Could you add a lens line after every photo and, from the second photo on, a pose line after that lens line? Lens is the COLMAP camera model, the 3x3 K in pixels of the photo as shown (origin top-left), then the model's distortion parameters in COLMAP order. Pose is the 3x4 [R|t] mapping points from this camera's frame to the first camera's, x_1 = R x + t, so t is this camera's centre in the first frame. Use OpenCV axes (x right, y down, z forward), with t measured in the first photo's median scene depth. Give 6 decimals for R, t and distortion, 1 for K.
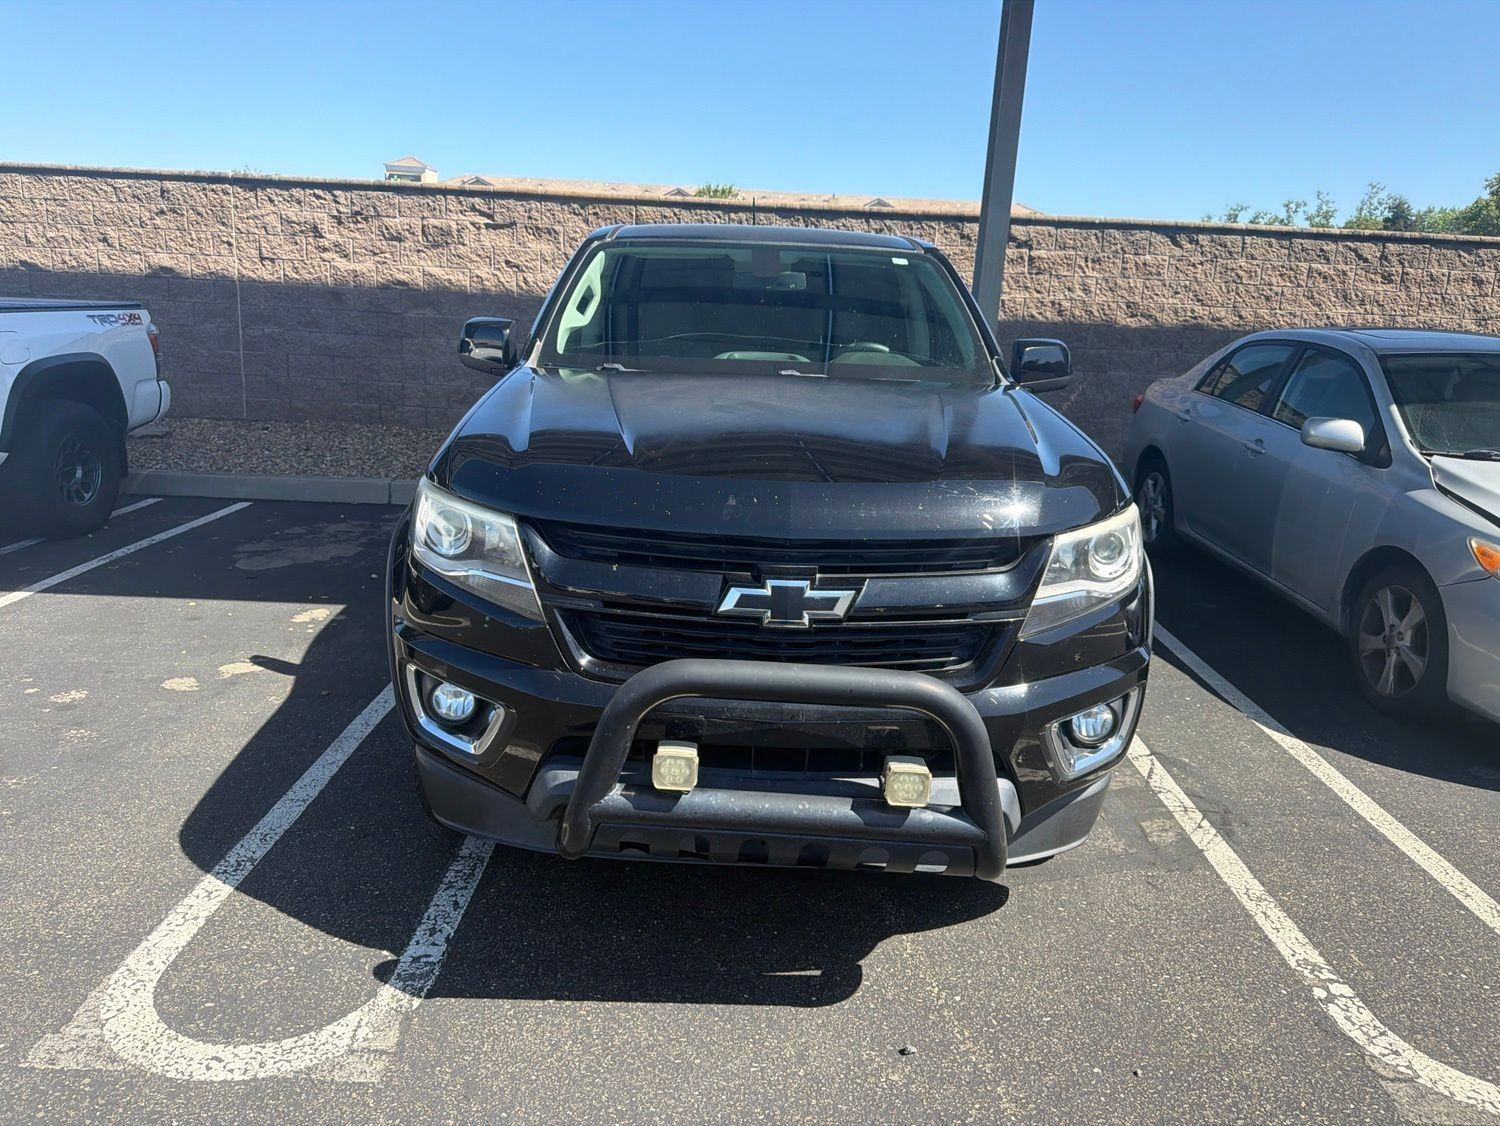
lens RADIAL K [[1046.2, 0, 741.9], [0, 1046.2, 579.9], [0, 0, 1]] dist [0.049127, -0.058542]
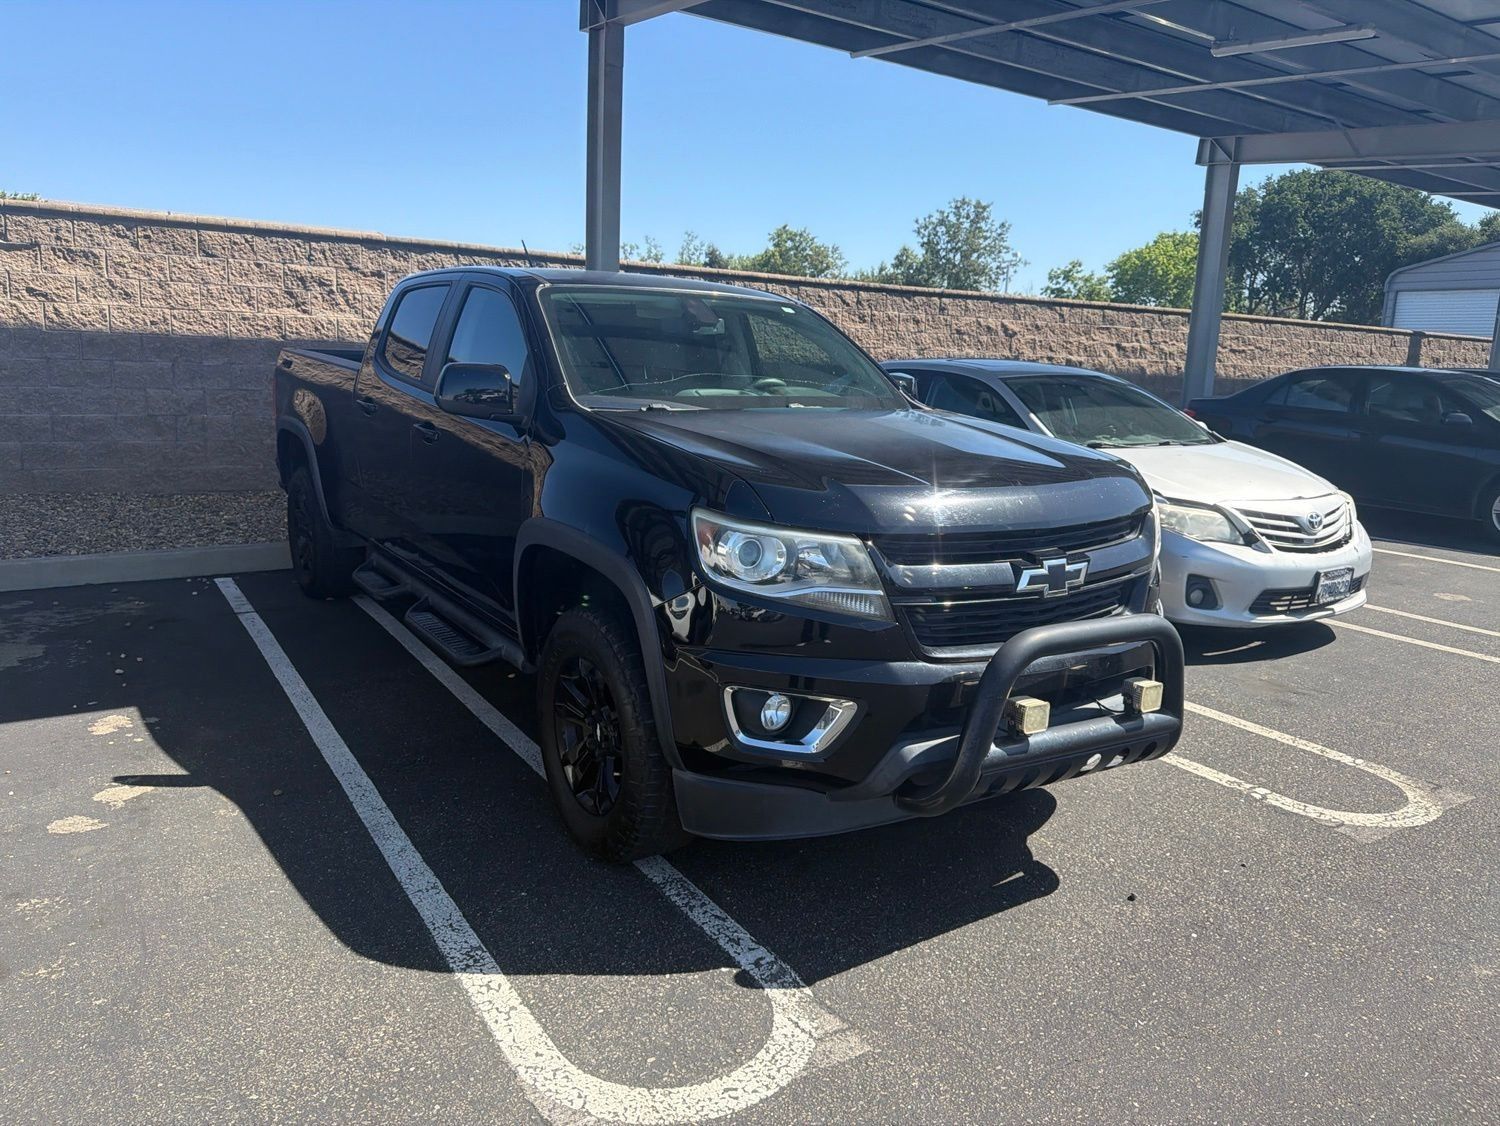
lens RADIAL K [[1051.9, 0, 750.0], [0, 1051.9, 563.0], [0, 0, 1]] dist [0.034242, -0.060475]
pose [[0.836002, -0.117015, 0.536104, -0.470894], [0.139266, 0.990254, -0.001031, -0.022789], [-0.530759, 0.075523, 0.844151, 0.042505]]
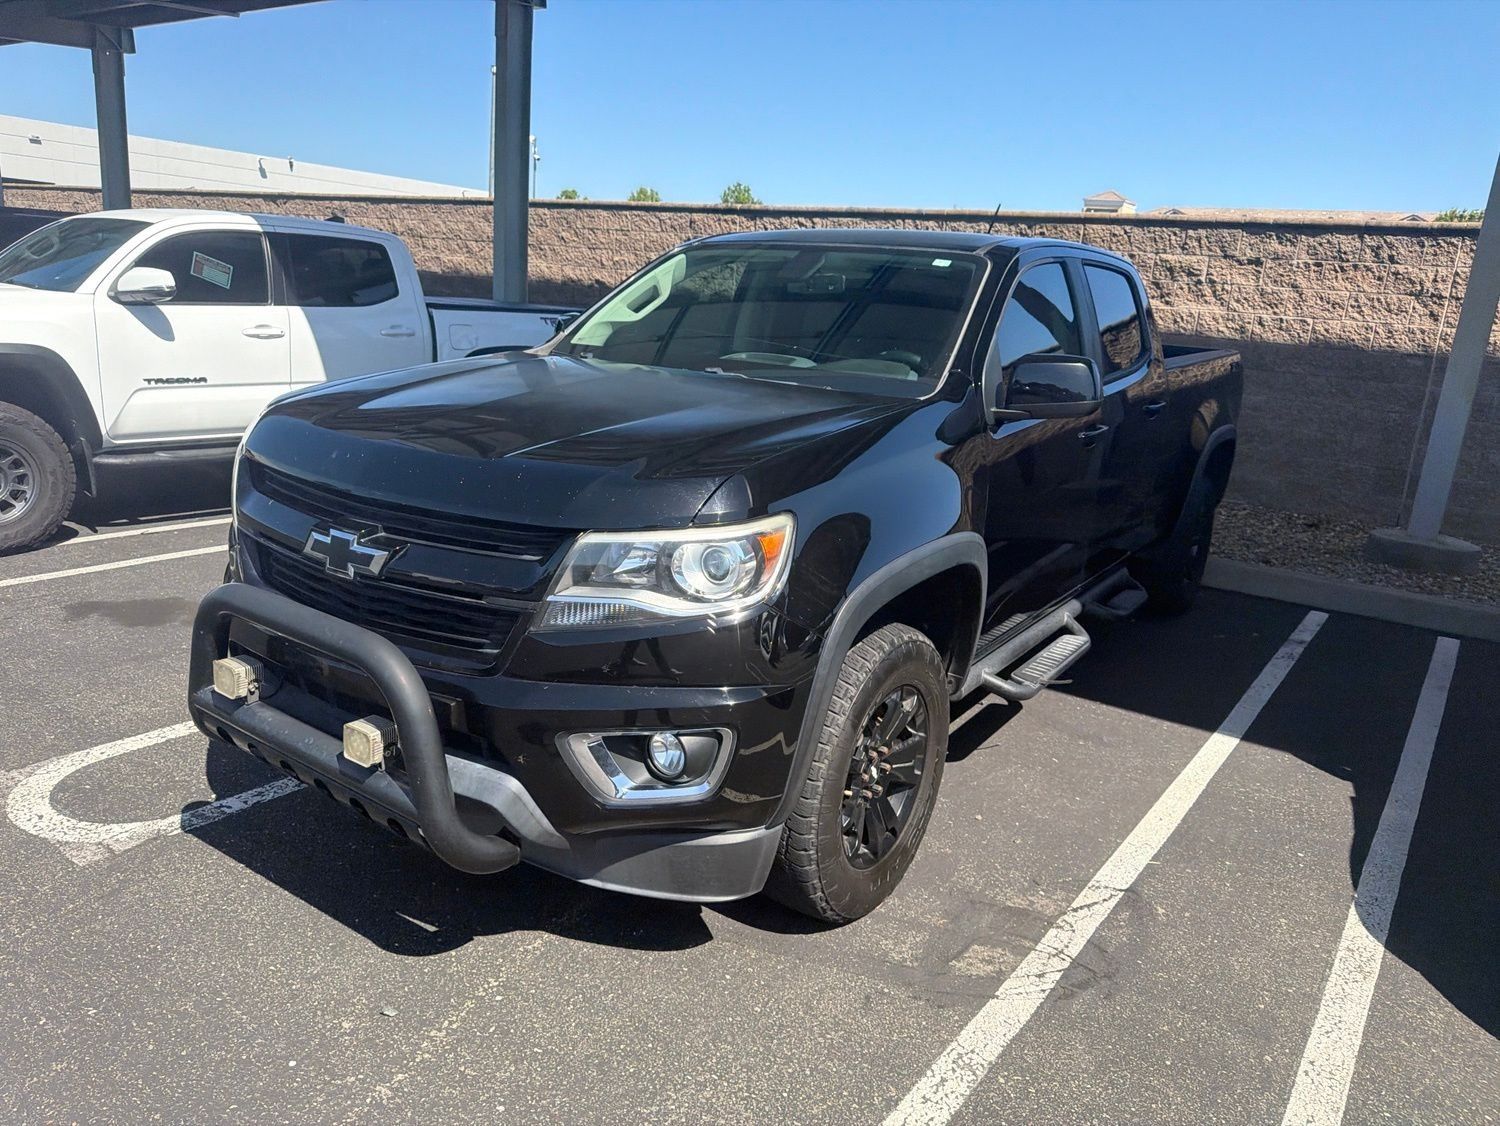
lens RADIAL K [[1053.0, 0, 754.1], [0, 1053.0, 580.9], [0, 0, 1]] dist [0.036876, -0.053599]
pose [[0.822542, 0.163572, -0.544674, 0.474135], [-0.179752, 0.983422, 0.023881, -0.024980], [0.539550, 0.078262, 0.838308, 0.153651]]
